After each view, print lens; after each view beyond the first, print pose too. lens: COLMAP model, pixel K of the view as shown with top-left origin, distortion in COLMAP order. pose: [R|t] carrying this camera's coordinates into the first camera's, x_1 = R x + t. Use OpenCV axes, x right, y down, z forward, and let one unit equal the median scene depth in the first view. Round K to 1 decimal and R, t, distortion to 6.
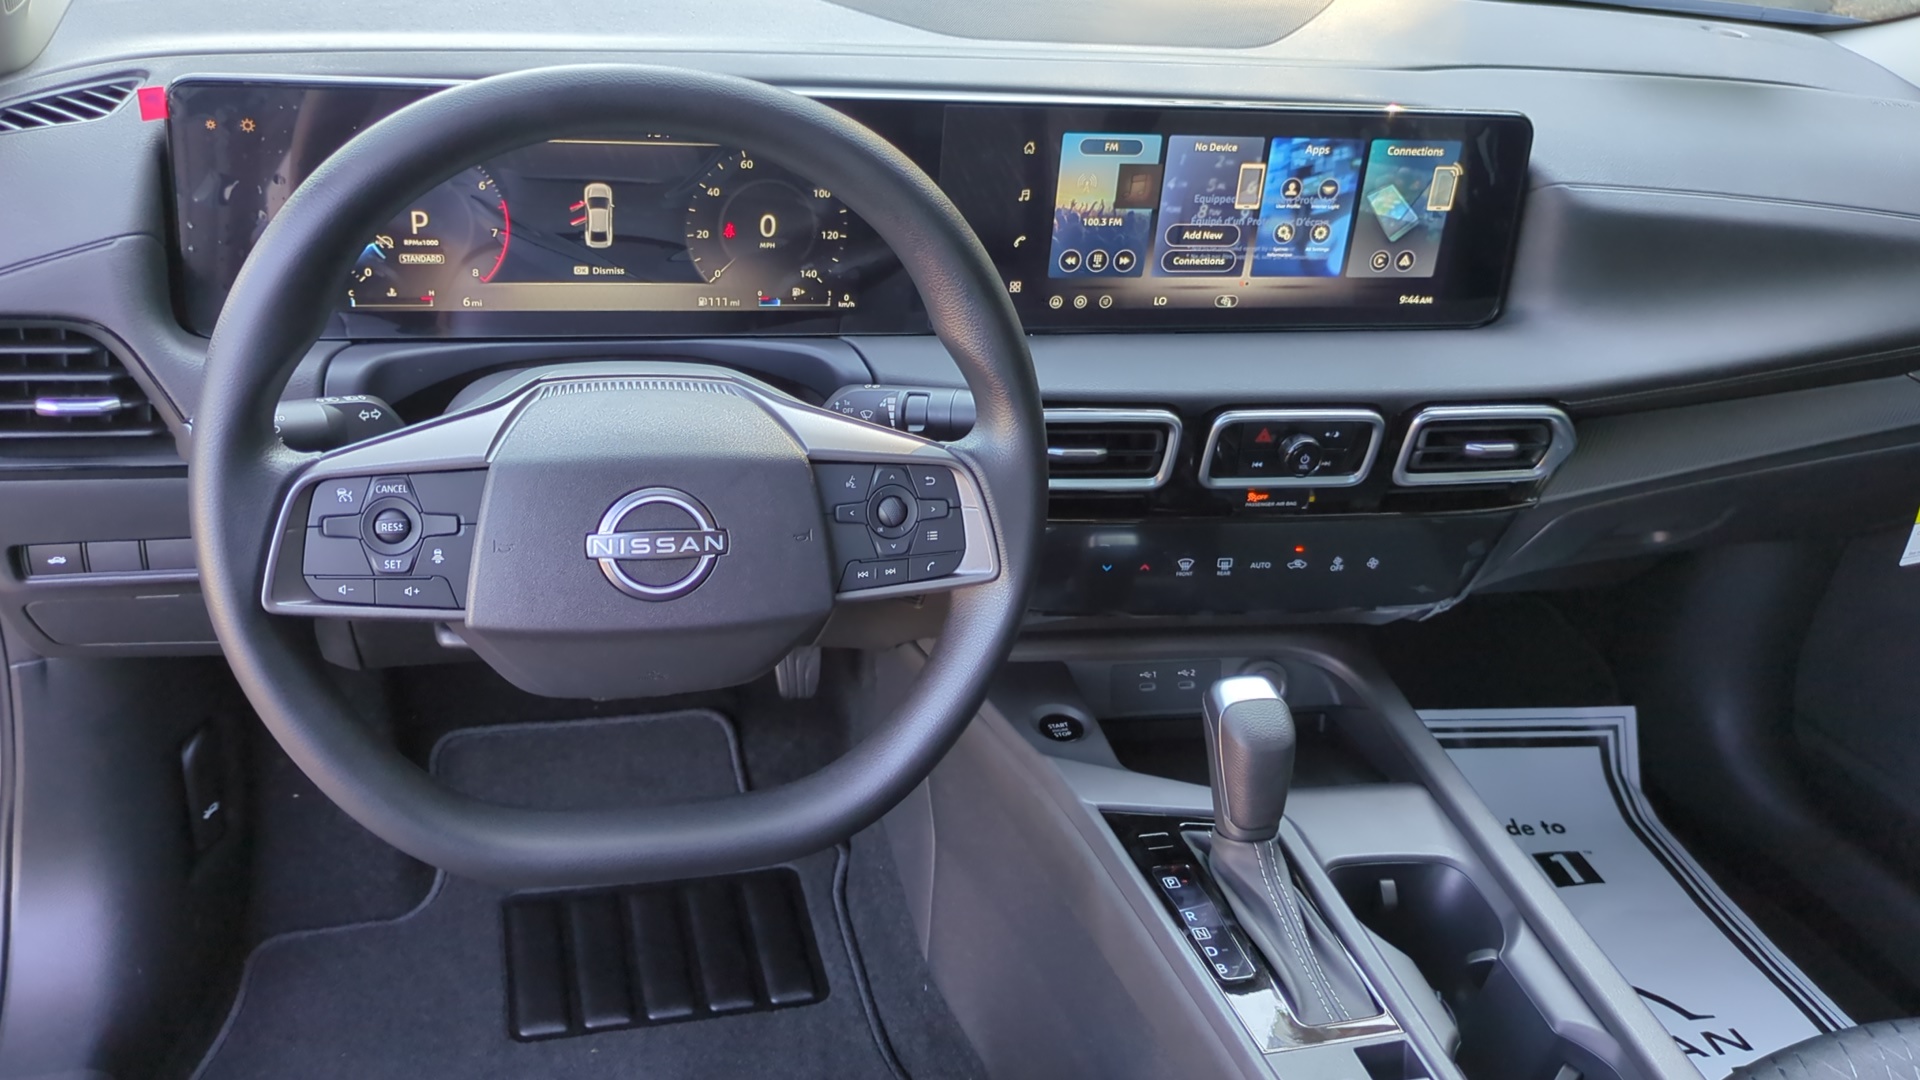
lens RADIAL K [[1605.9, 0, 968.3], [0, 1605.9, 525.6], [0, 0, 1]] dist [0.001983, -0.008774]
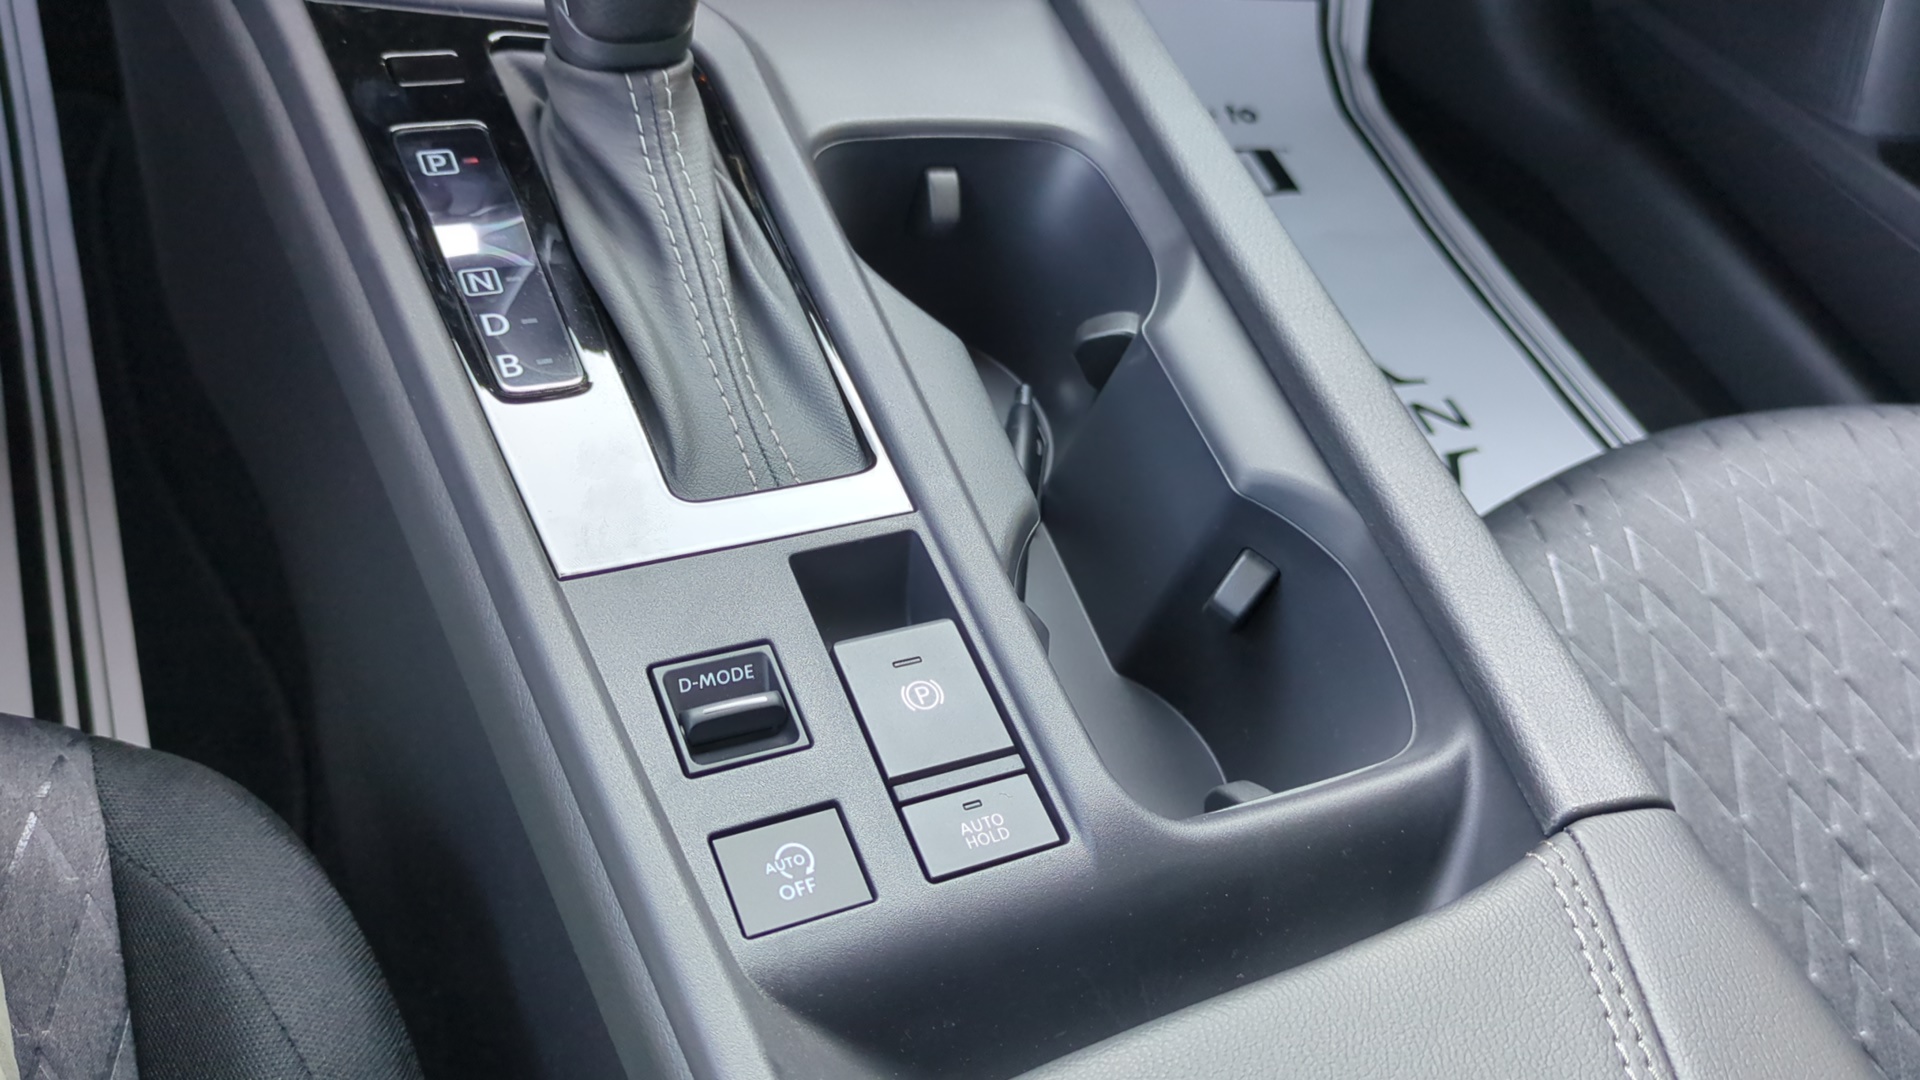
lens RADIAL K [[1605.9, 0, 956.9], [0, 1605.9, 539.0], [0, 0, 1]] dist [0.001983, -0.008774]
pose [[0.981985, -0.022499, 0.187614, 0.178078], [-0.058070, 0.908905, 0.412941, 0.124909], [-0.179814, -0.416396, 0.891225, 0.535613]]
